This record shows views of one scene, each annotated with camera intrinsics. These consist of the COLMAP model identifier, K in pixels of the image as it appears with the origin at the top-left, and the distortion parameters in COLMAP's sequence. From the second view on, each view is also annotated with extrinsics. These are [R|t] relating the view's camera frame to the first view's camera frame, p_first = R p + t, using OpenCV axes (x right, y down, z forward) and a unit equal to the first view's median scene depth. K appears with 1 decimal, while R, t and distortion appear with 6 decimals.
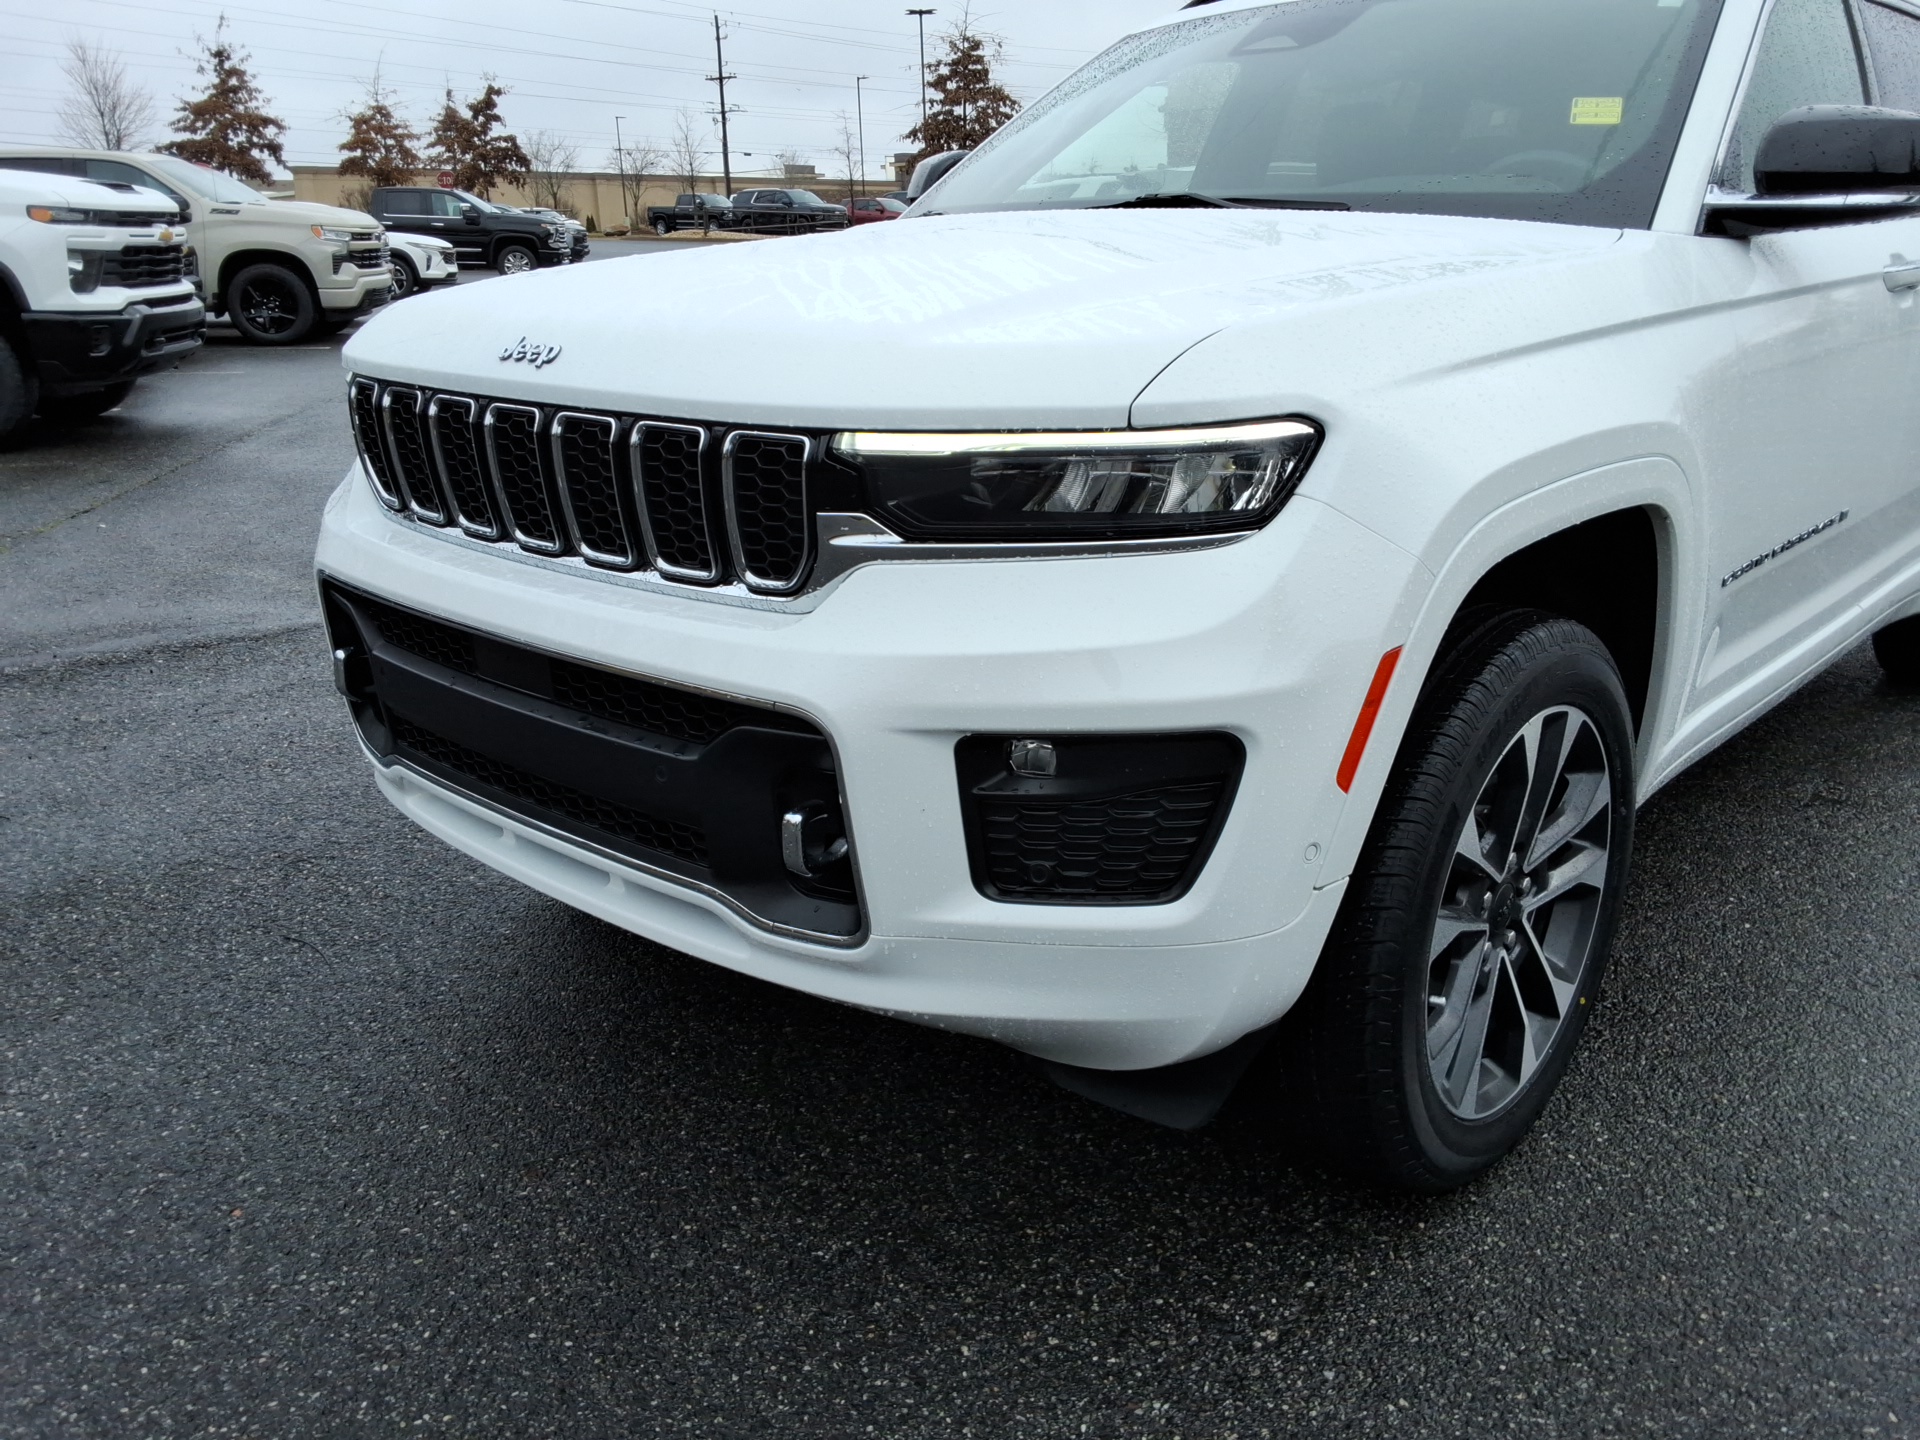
lens RADIAL K [[1545.5, 0, 958.5], [0, 1545.5, 709.1], [0, 0, 1]] dist [0.102305, -0.147309]
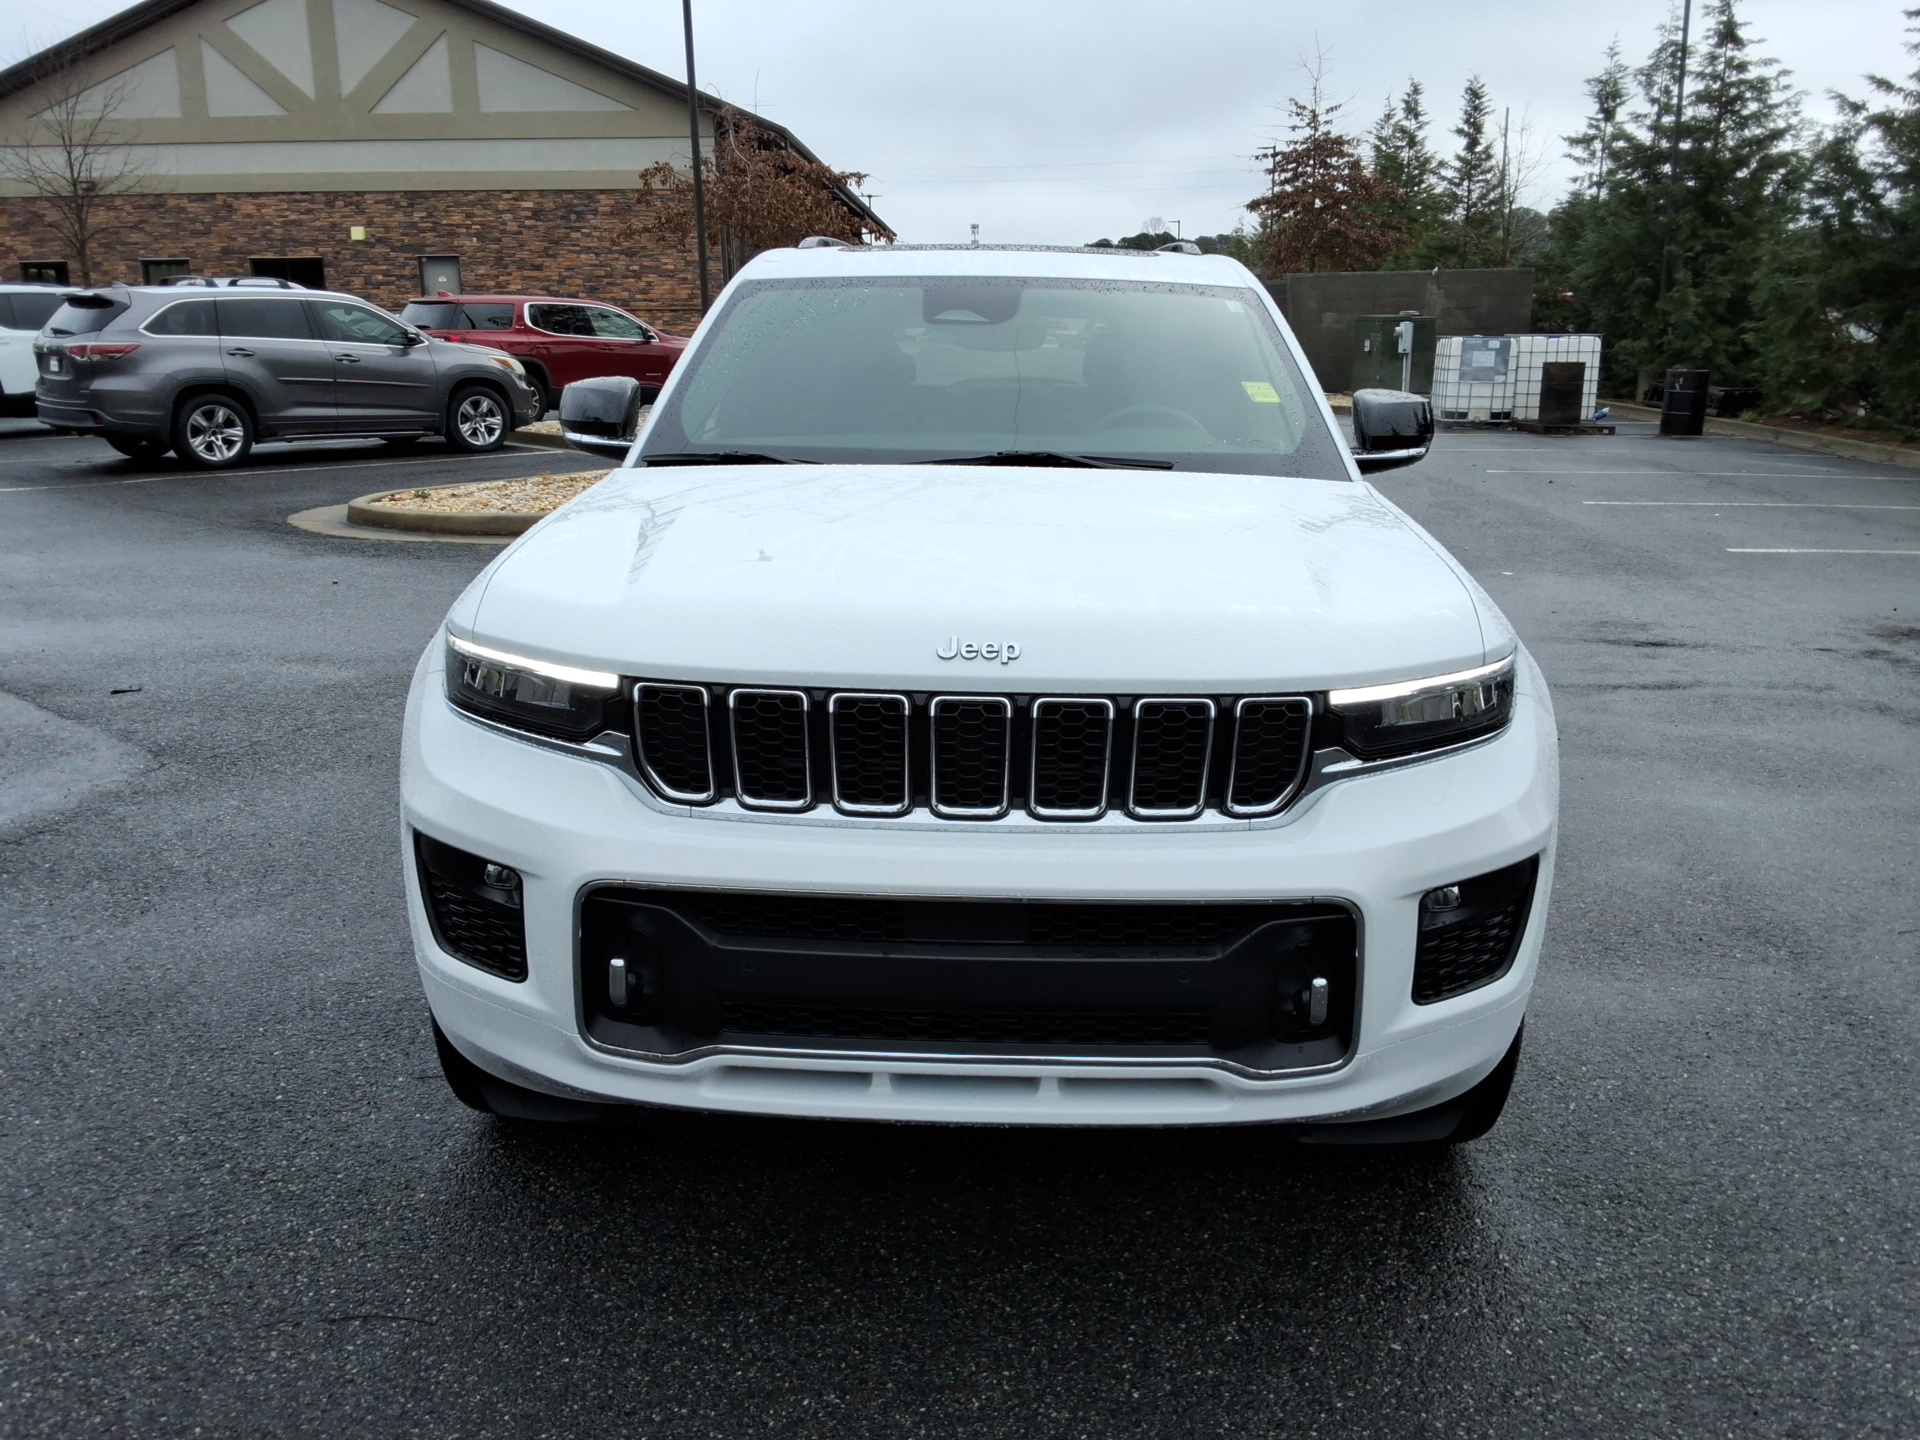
lens RADIAL K [[1545.5, 0, 975.6], [0, 1545.5, 714.2], [0, 0, 1]] dist [0.102305, -0.147309]
pose [[0.765788, -0.132377, 0.629321, -0.213363], [0.169383, 0.985550, 0.001196, -0.038703], [-0.620386, 0.105681, 0.777144, 0.024150]]
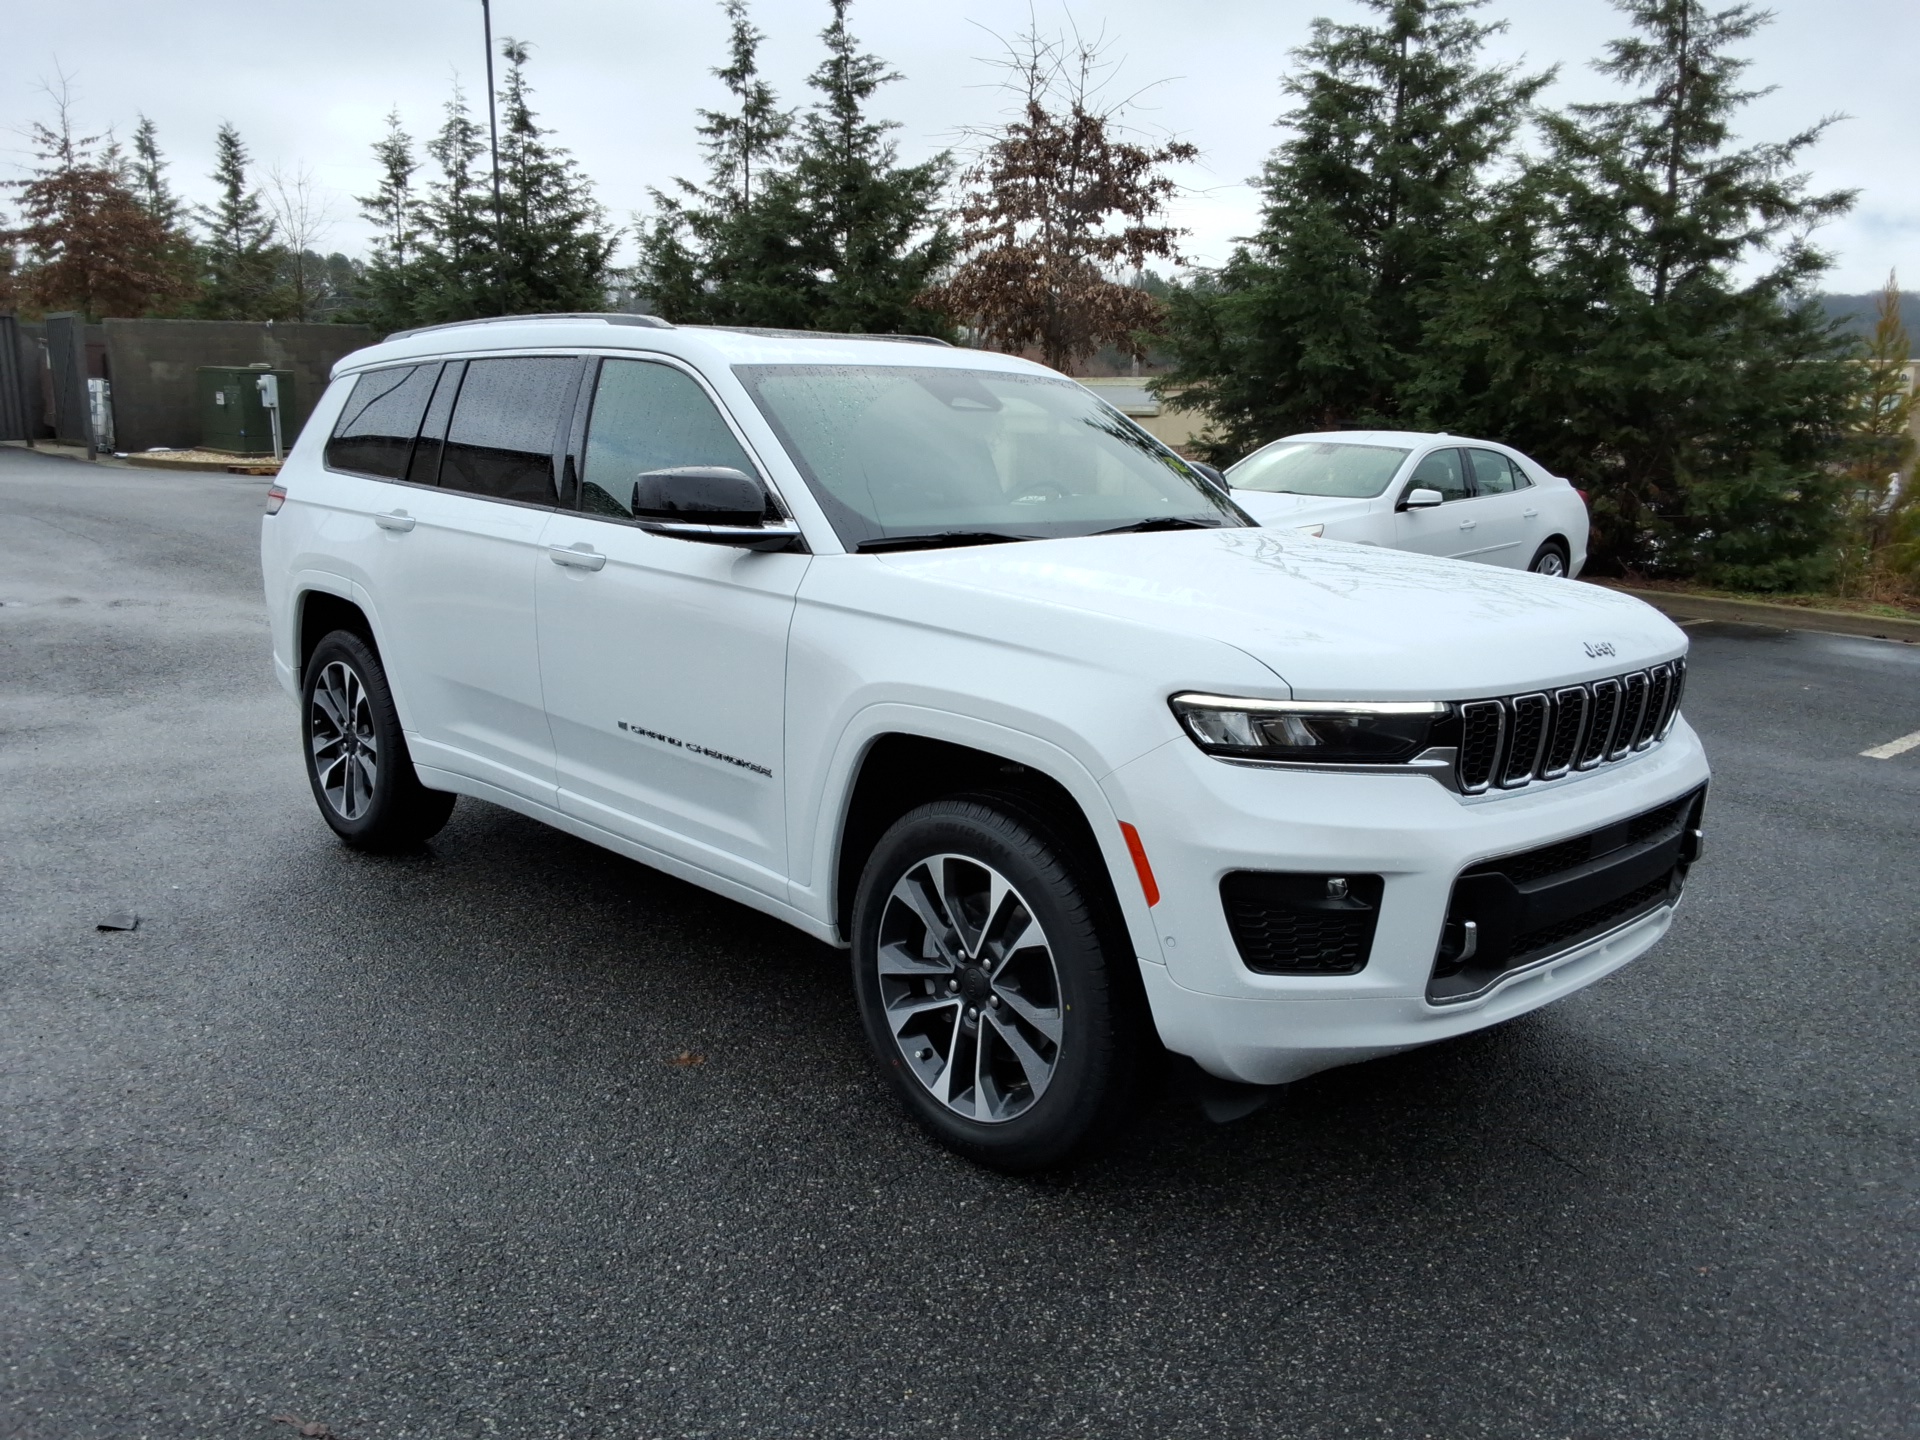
lens RADIAL K [[1545.5, 0, 975.1], [0, 1545.5, 715.2], [0, 0, 1]] dist [0.102305, -0.147309]
pose [[0.086324, -0.180371, 0.979803, -0.416117], [0.273227, 0.950052, 0.150822, -0.123979], [-0.958068, 0.254689, 0.131295, 0.297526]]
